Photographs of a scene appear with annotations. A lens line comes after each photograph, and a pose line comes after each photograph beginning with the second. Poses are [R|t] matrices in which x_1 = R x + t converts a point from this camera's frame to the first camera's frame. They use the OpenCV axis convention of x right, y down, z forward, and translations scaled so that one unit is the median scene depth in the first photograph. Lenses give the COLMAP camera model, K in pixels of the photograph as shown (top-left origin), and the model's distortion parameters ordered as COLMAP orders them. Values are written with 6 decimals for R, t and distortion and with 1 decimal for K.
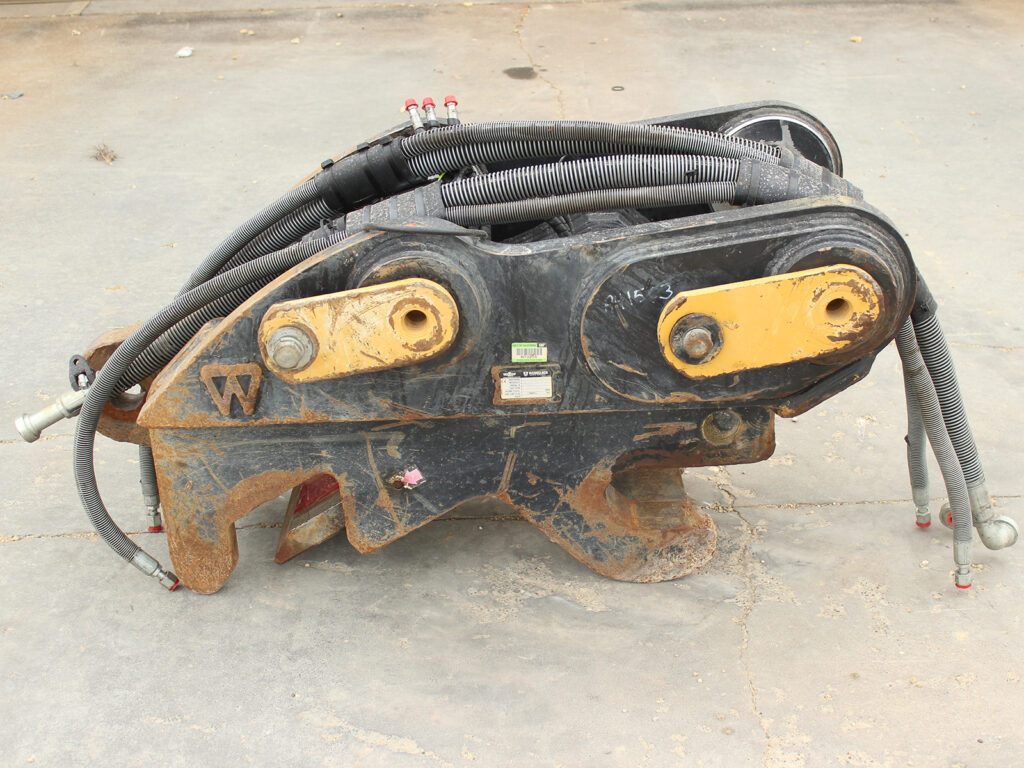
lens RADIAL K [[1521.8, 0, 536.8], [0, 1521.8, 409.7], [0, 0, 1]] dist [-0.035601, -0.005548]
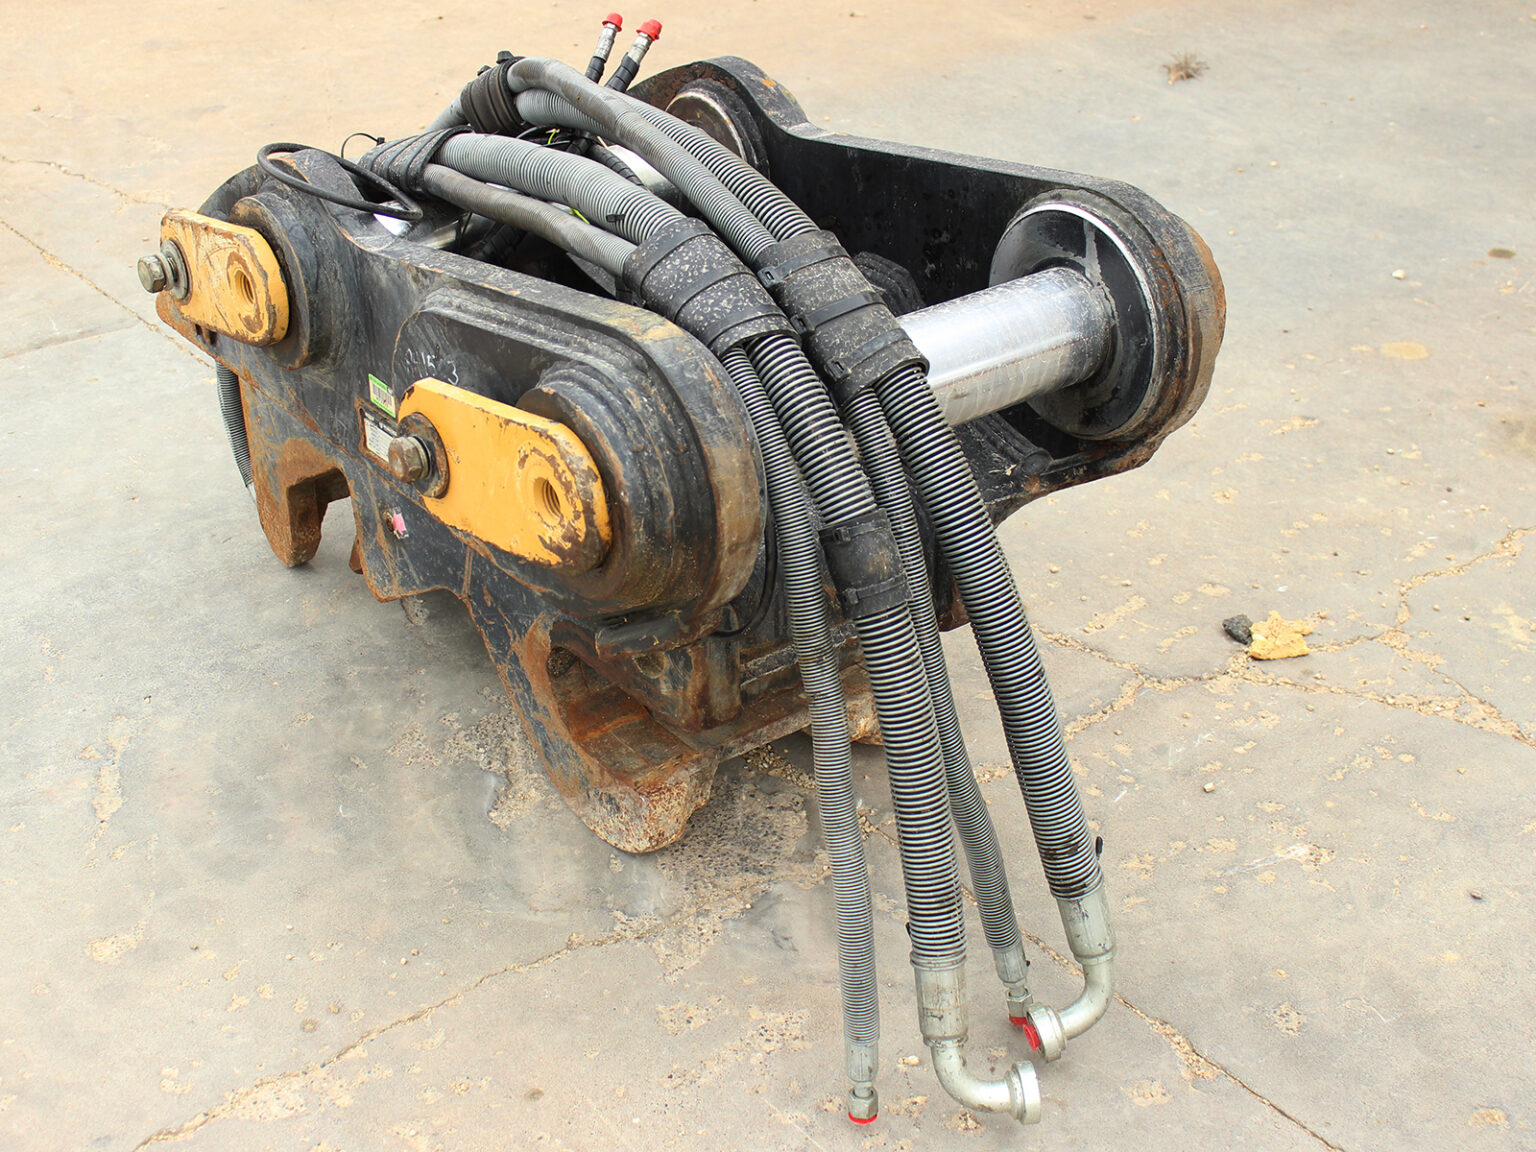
lens RADIAL K [[2202.1, 0, 763.7], [0, 2202.1, 577.8], [0, 0, 1]] dist [-0.096833, 0.090860]
pose [[0.571633, 0.409532, -0.710999, 0.757423], [-0.358289, 0.904140, 0.232722, -0.233042], [0.738150, 0.121712, 0.663567, 0.445433]]
